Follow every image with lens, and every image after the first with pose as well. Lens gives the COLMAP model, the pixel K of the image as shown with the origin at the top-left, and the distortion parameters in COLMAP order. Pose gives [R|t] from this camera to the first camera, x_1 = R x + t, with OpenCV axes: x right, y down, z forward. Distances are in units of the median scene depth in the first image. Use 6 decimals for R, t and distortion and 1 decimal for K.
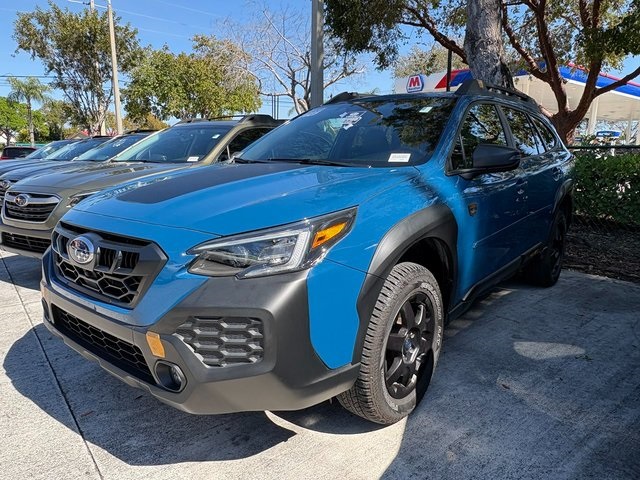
lens RADIAL K [[441.2, 0, 319.8], [0, 441.2, 243.0], [0, 0, 1]] dist [-0.005656, 0.006539]
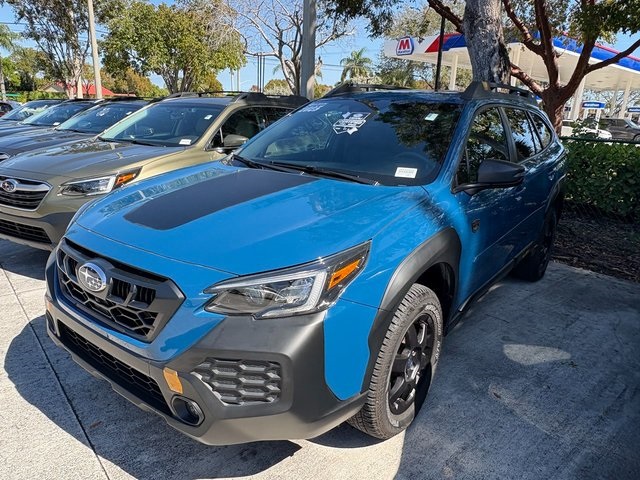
lens RADIAL K [[441.2, 0, 318.5], [0, 441.2, 244.8], [0, 0, 1]] dist [-0.005656, 0.006539]
pose [[0.999041, 0.021772, 0.037986, -0.050439], [-0.025000, 0.995922, 0.086687, -0.110387], [-0.035944, -0.087554, 0.995511, 0.000086]]
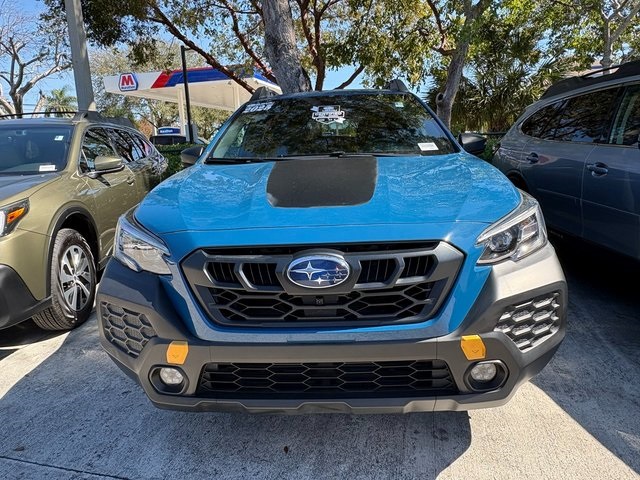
lens RADIAL K [[441.2, 0, 318.9], [0, 441.2, 236.8], [0, 0, 1]] dist [-0.005656, 0.006539]
pose [[0.814493, -0.153484, 0.559503, -0.689151], [0.161440, 0.986243, 0.035532, -0.051529], [-0.557260, 0.061386, 0.828066, 0.244042]]
